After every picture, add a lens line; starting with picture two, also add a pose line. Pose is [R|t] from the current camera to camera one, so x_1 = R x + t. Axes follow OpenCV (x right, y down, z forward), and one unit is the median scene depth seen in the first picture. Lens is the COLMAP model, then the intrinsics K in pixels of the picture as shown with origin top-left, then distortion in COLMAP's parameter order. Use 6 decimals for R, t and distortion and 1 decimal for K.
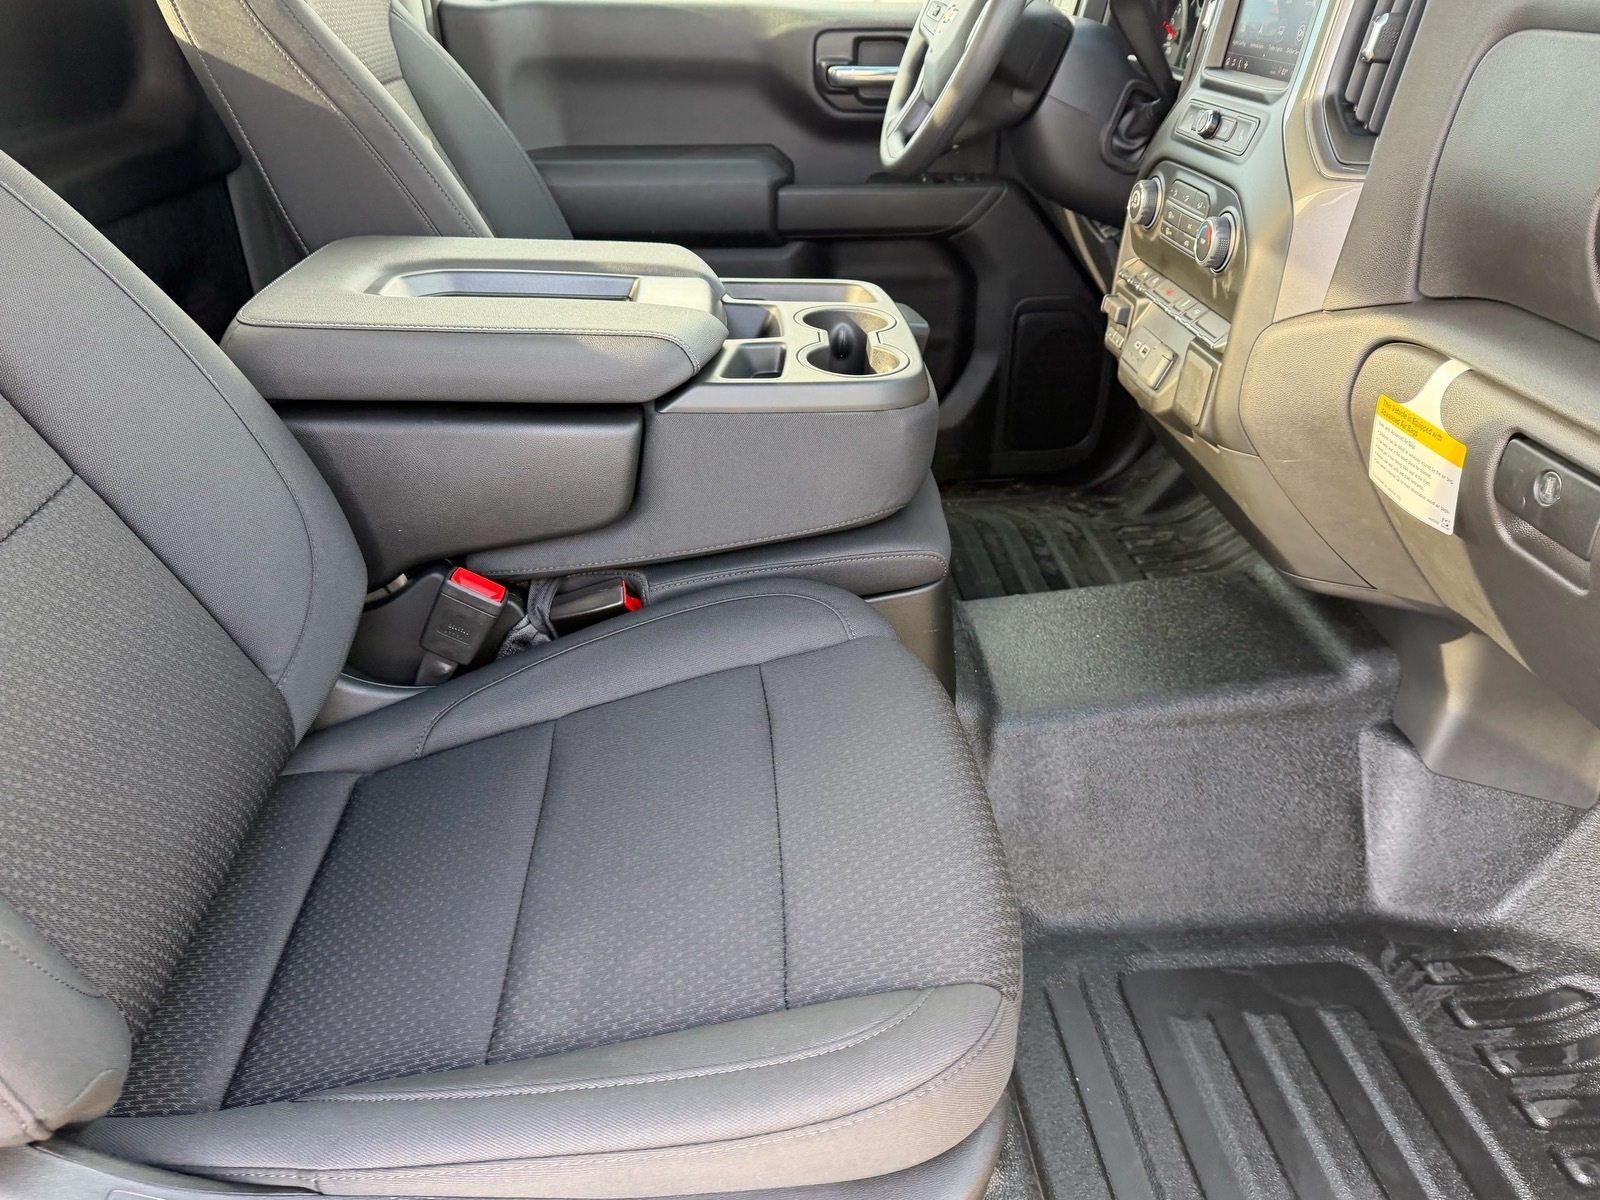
lens RADIAL K [[1155.4, 0, 800.0], [0, 1155.4, 600.0], [0, 0, 1]] dist [0.007876, -0.038205]
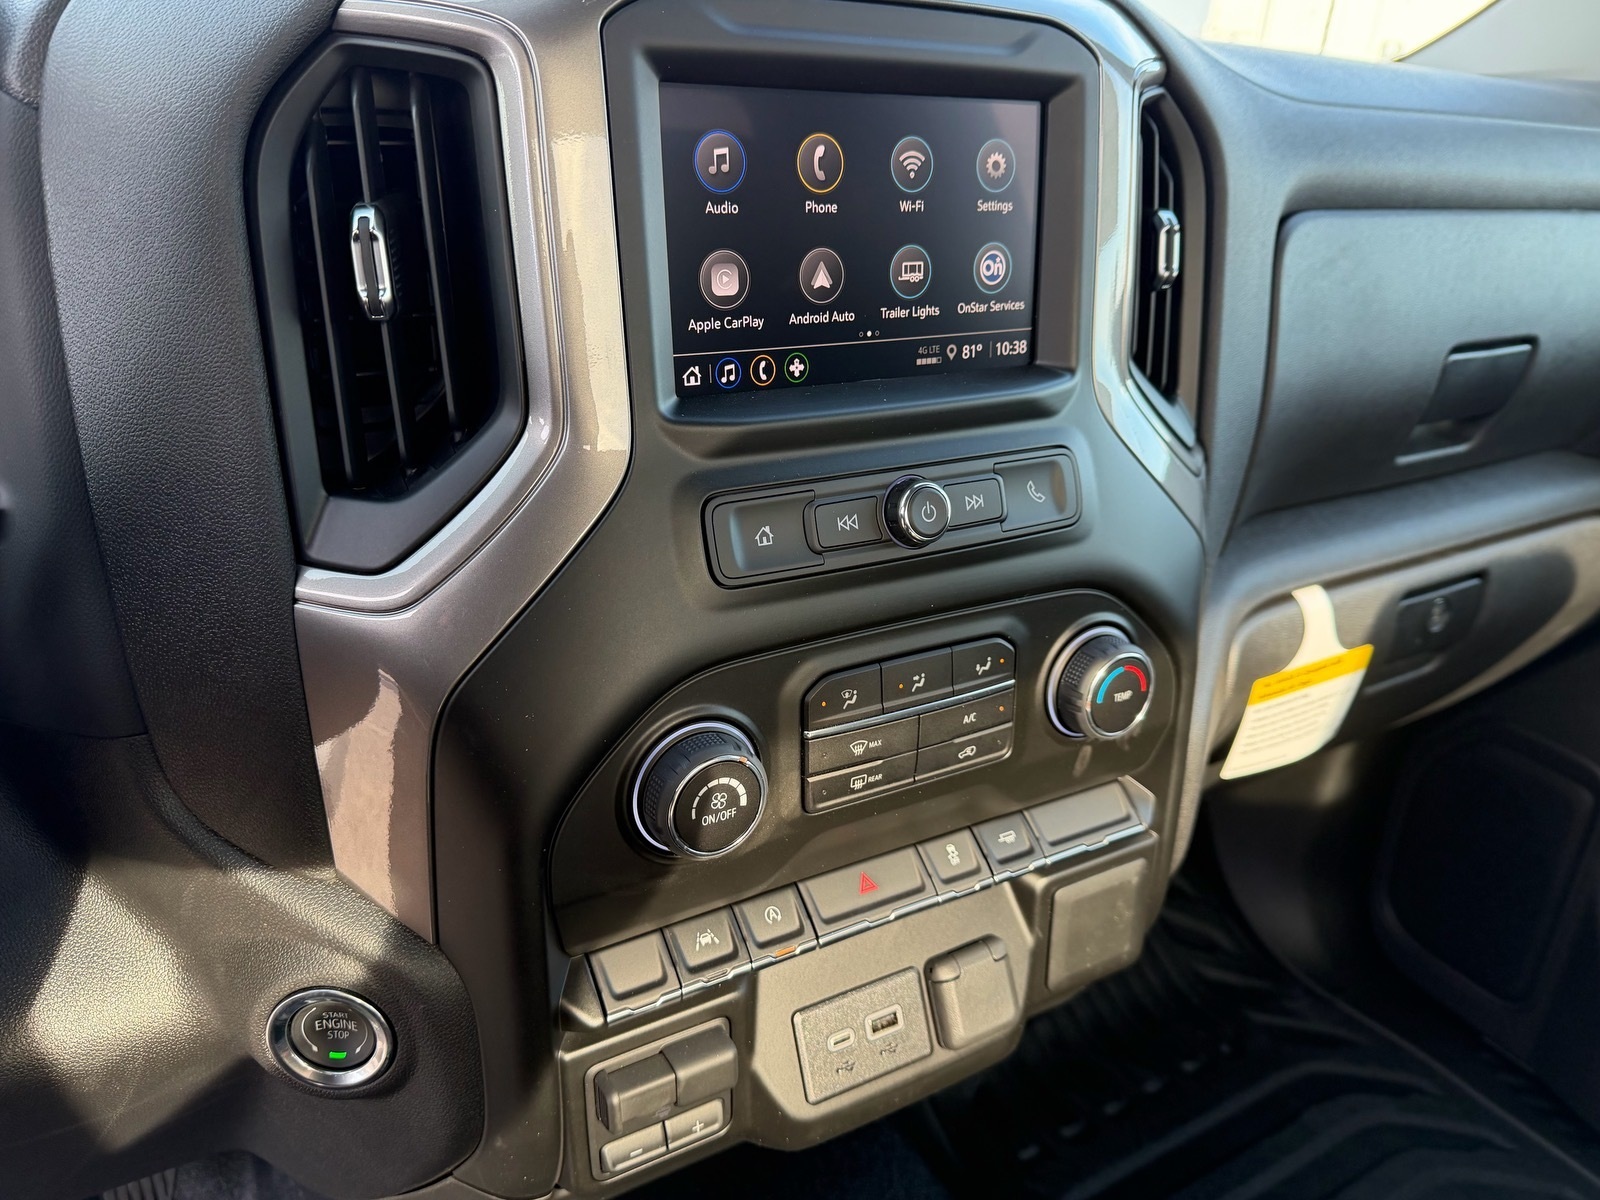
lens RADIAL K [[1147.9, 0, 771.7], [0, 1147.9, 600.3], [0, 0, 1]] dist [-0.000357, -0.001616]
pose [[-0.423646, -0.377190, 0.823560, 0.038209], [0.407357, 0.732726, 0.545136, -0.647100], [-0.809064, 0.566428, -0.156766, 1.156340]]
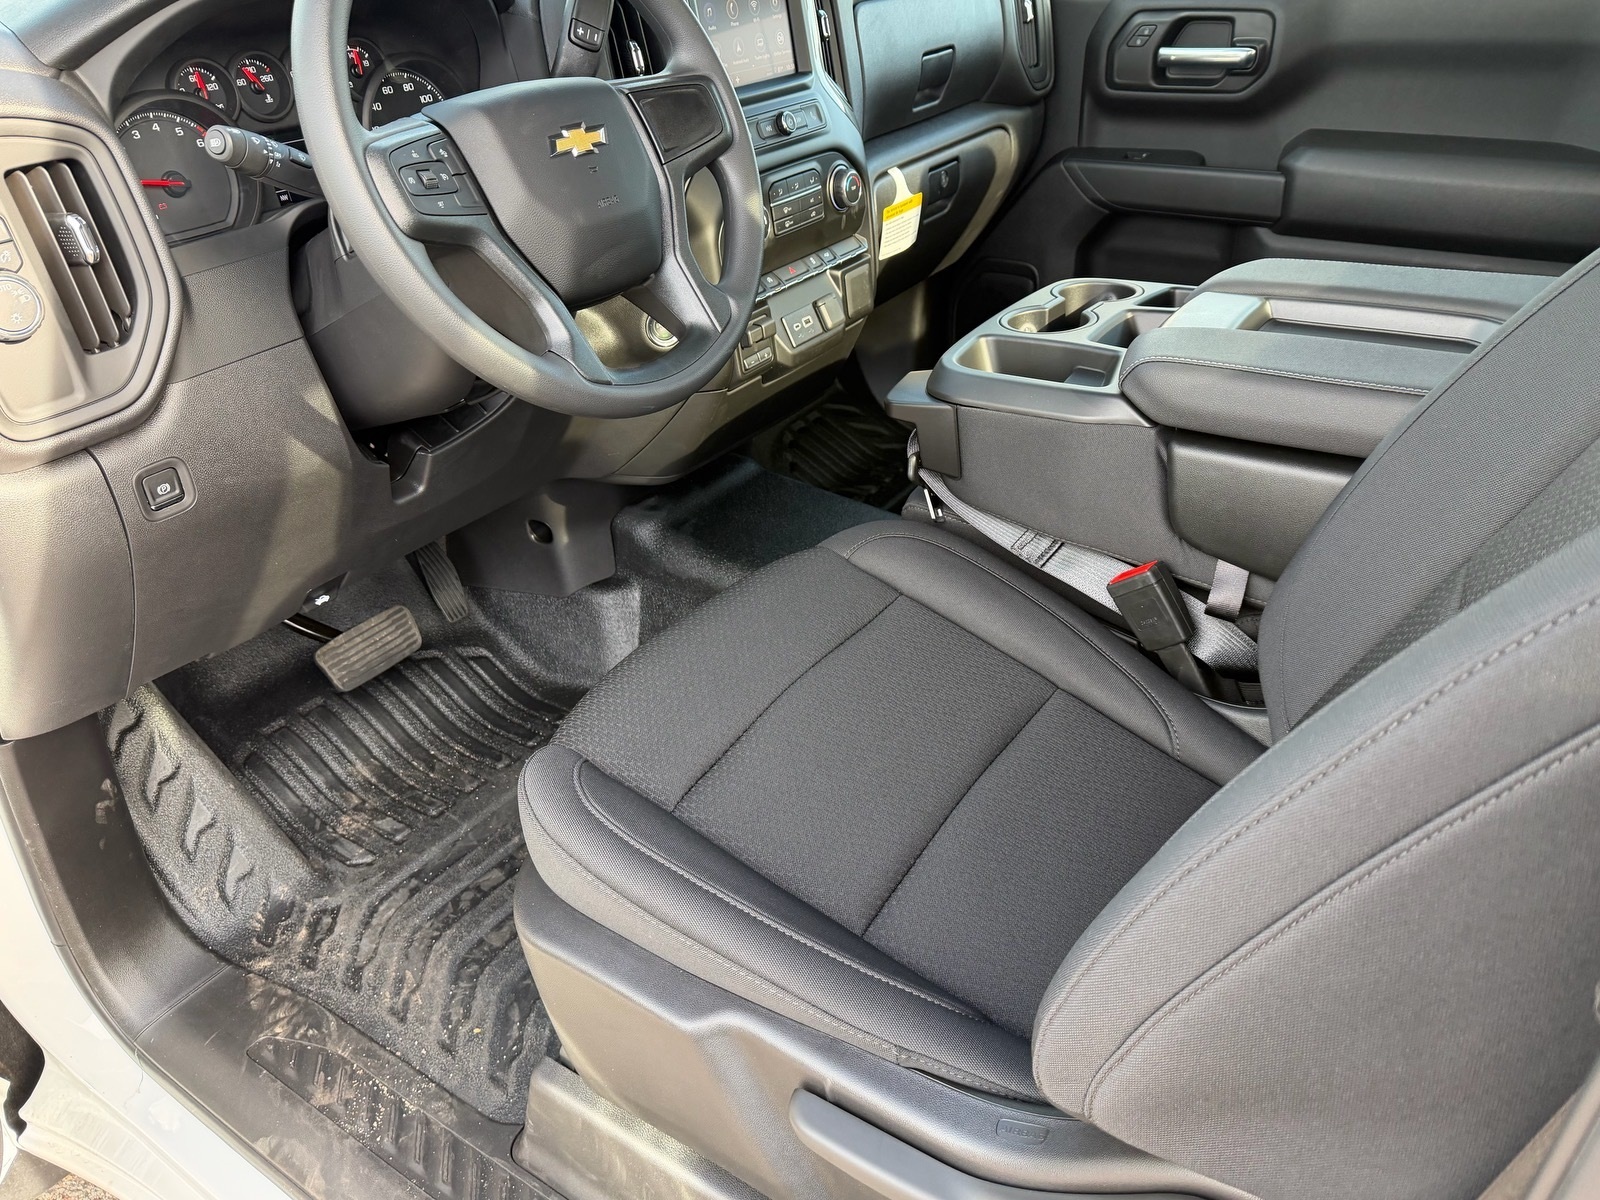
lens RADIAL K [[1127.0, 0, 801.9], [0, 1127.0, 611.1], [0, 0, 1]] dist [0.053131, -0.104040]
pose [[-0.778406, -0.303513, 0.549512, -0.485801], [0.344479, 0.525269, 0.778092, -1.099991], [-0.524803, 0.794967, -0.304319, 1.819675]]
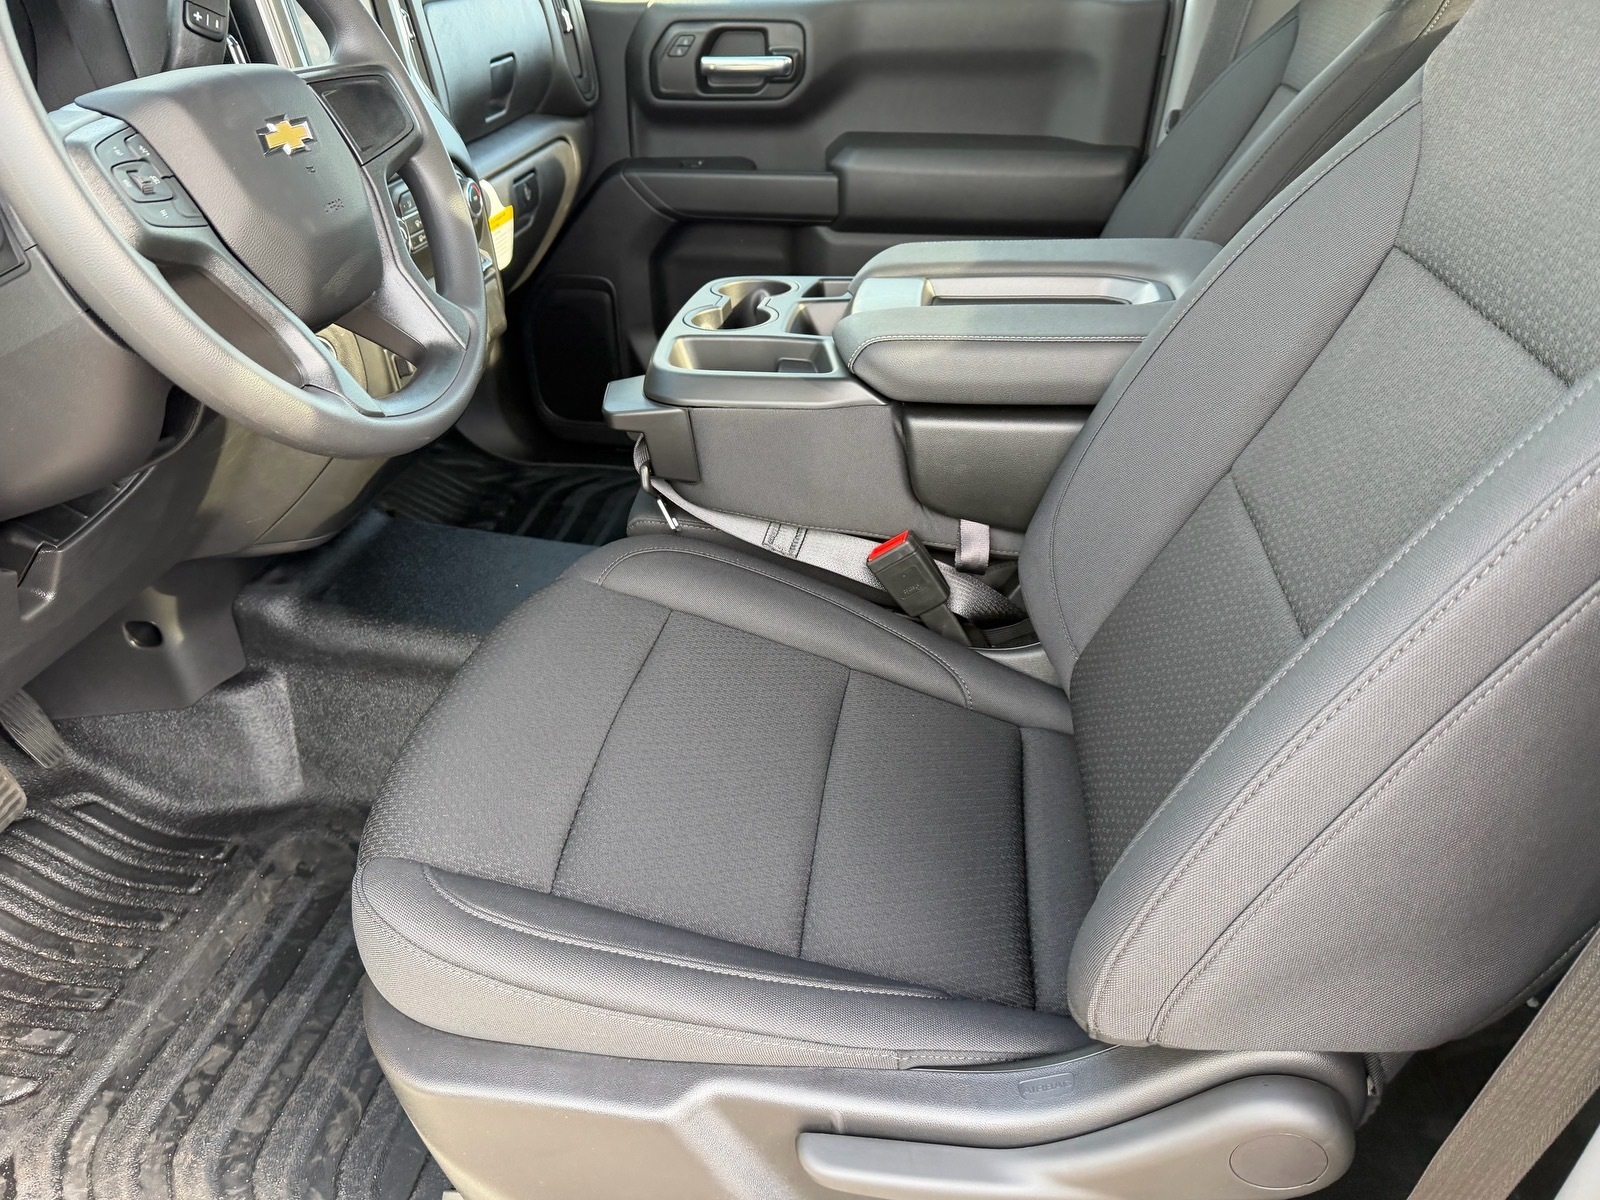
lens RADIAL K [[1136.6, 0, 797.2], [0, 1136.6, 615.1], [0, 0, 1]] dist [0.040330, -0.092499]
pose [[-0.977221, -0.114023, 0.178993, -0.265990], [0.099898, 0.496985, 0.861990, -1.112029], [-0.187243, 0.860235, -0.474273, 1.897998]]
